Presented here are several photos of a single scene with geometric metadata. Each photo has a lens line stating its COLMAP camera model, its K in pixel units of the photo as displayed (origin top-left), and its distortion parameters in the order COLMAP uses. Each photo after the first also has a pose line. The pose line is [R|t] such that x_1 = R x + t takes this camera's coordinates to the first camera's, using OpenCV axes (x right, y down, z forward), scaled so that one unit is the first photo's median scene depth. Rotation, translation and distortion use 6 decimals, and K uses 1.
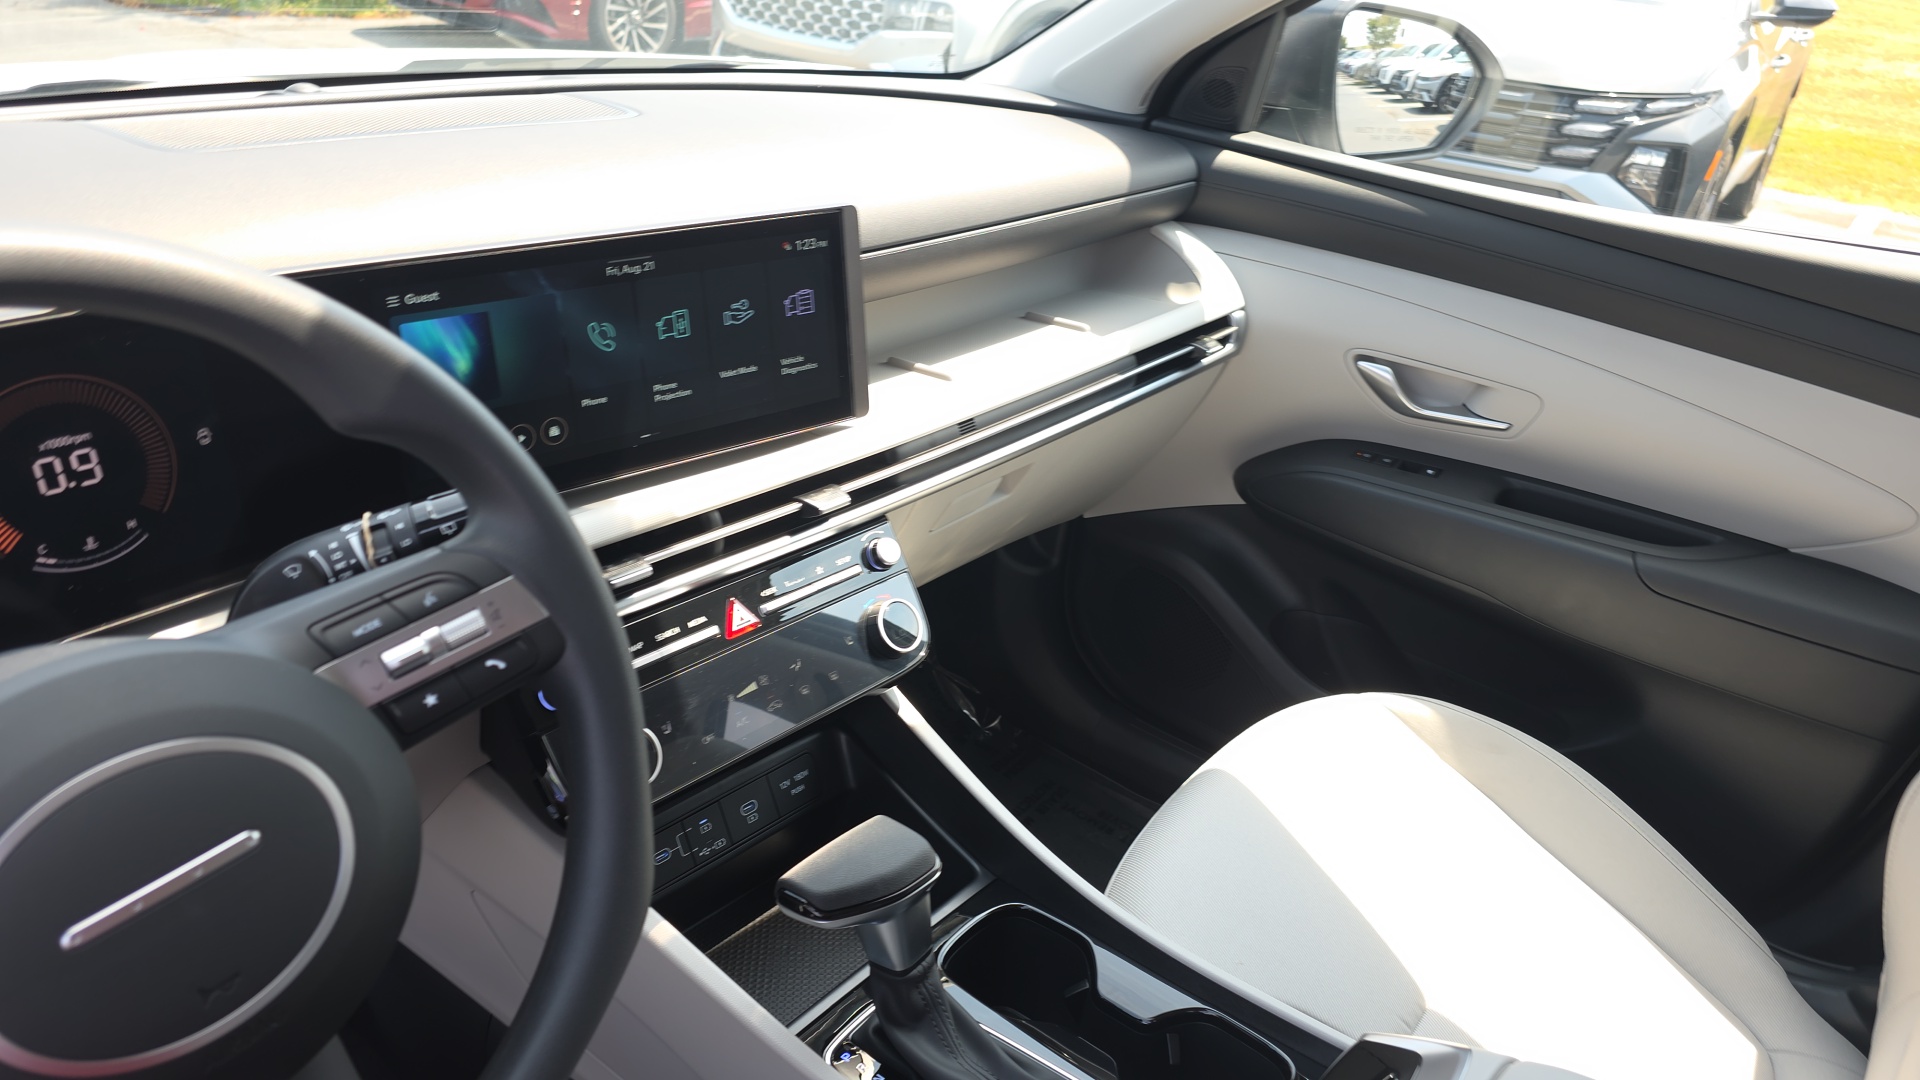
lens RADIAL K [[1300.8, 0, 948.3], [0, 1300.8, 542.2], [0, 0, 1]] dist [0.042030, -0.042475]
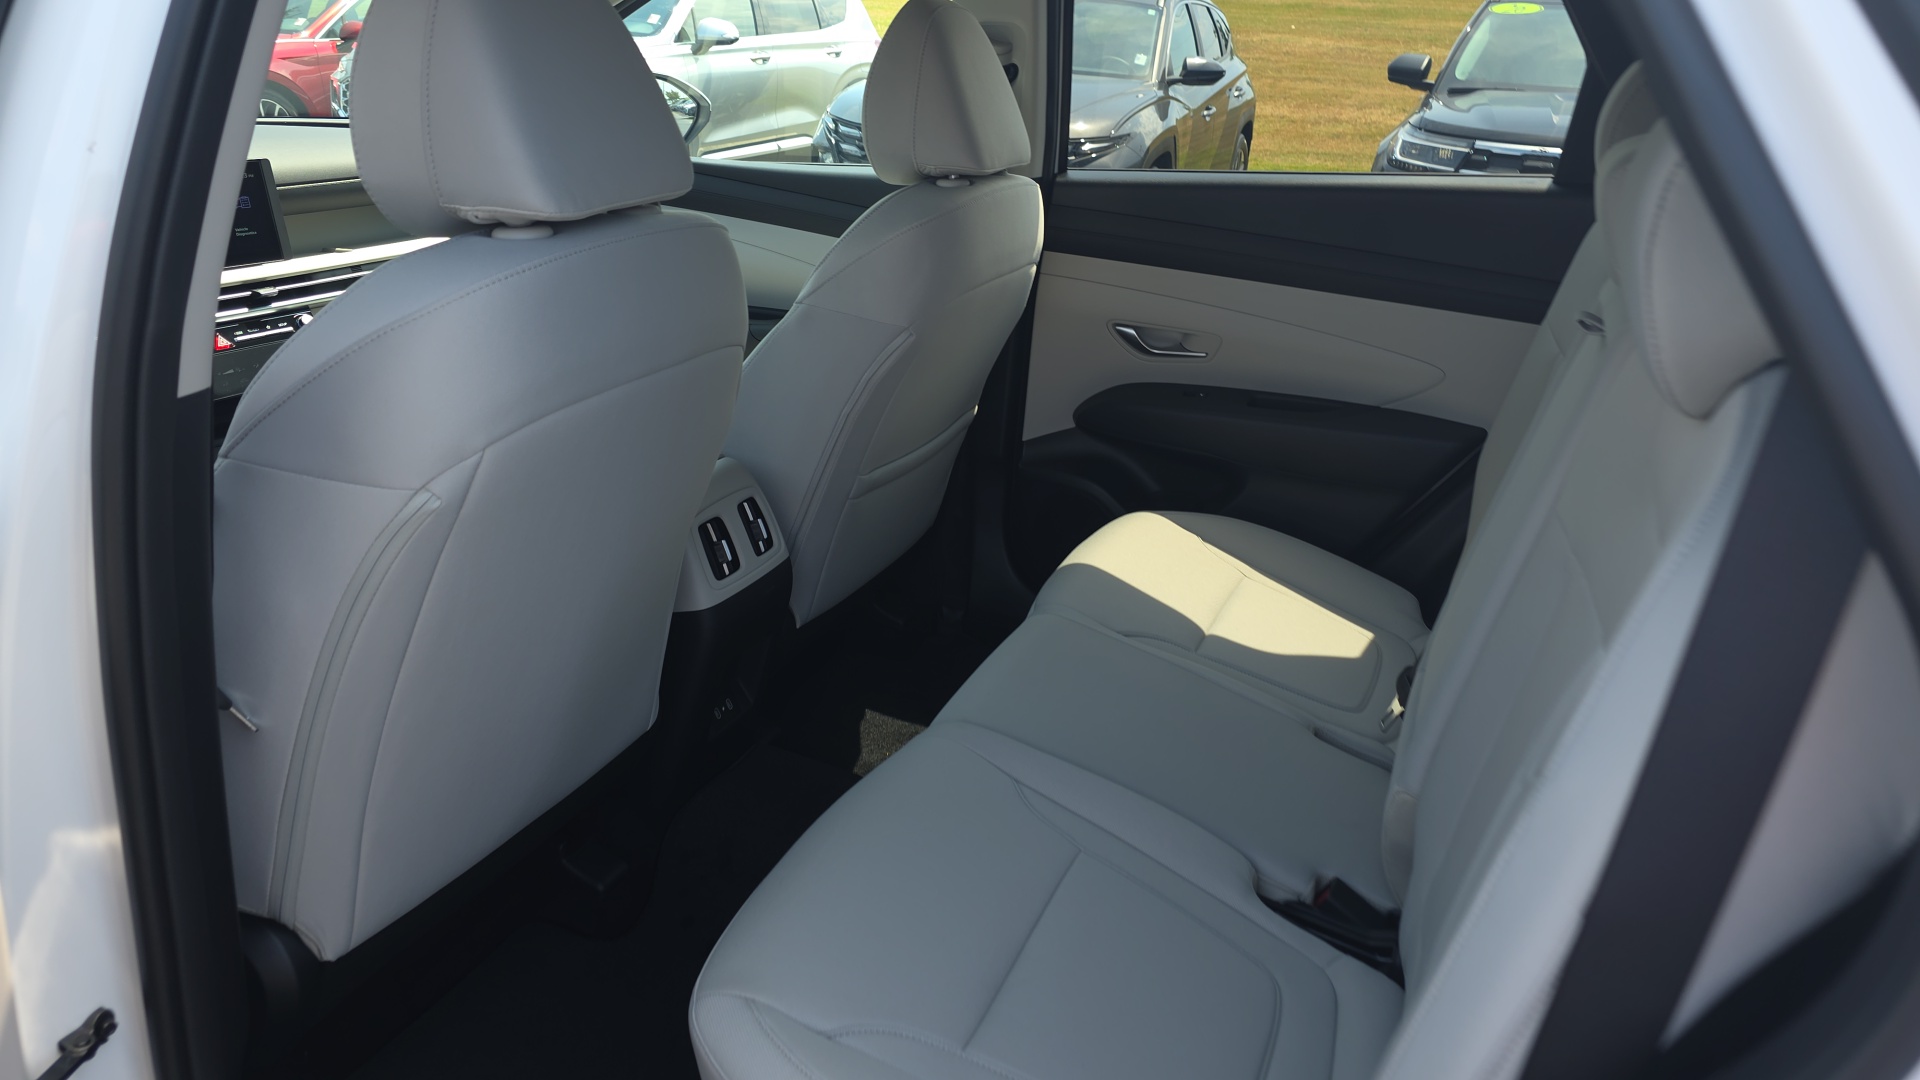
lens RADIAL K [[1320.4, 0, 930.9], [0, 1320.4, 497.5], [0, 0, 1]] dist [0.081907, -0.083726]
pose [[0.977022, -0.112567, 0.180986, 0.373846], [0.131378, 0.986720, -0.095514, 0.455982], [-0.167831, 0.117097, 0.978837, -0.901946]]
